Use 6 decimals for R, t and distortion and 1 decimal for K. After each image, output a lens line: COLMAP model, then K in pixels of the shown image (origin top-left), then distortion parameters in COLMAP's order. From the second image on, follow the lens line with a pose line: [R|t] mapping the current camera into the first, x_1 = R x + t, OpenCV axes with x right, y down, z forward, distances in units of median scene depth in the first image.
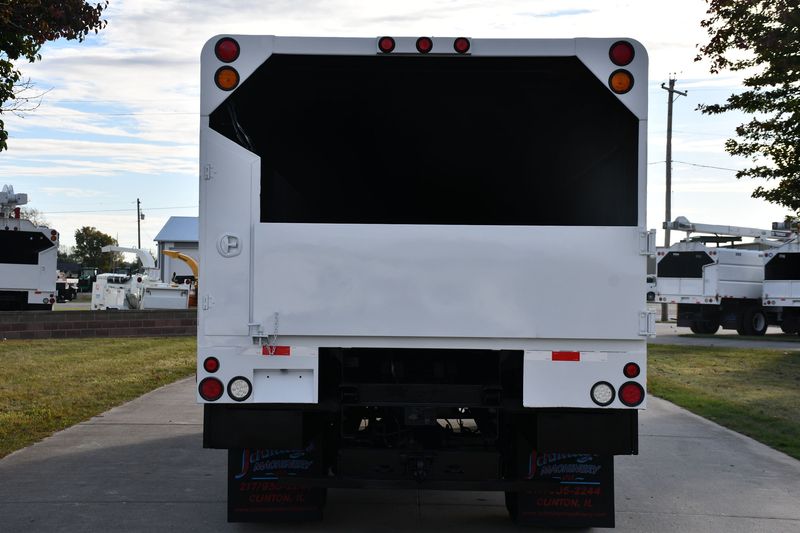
lens RADIAL K [[1256.4, 0, 372.1], [0, 1256.4, 265.6], [0, 0, 1]] dist [0.095582, -0.033331]
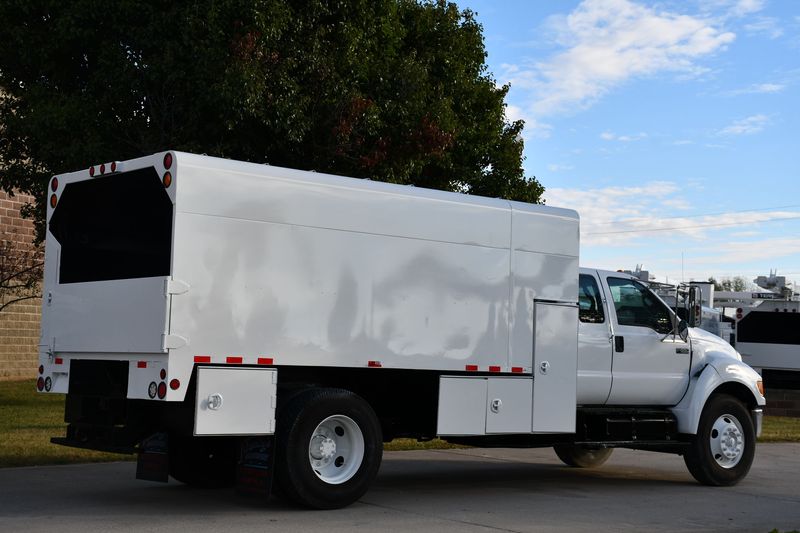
lens RADIAL K [[1256.4, 0, 372.1], [0, 1256.4, 265.6], [0, 0, 1]] dist [0.095582, -0.033331]
pose [[0.660299, -0.052202, -0.749186, 1.458242], [-0.003937, 0.997327, -0.072963, 0.062230], [0.750992, 0.051127, 0.658329, 0.210668]]
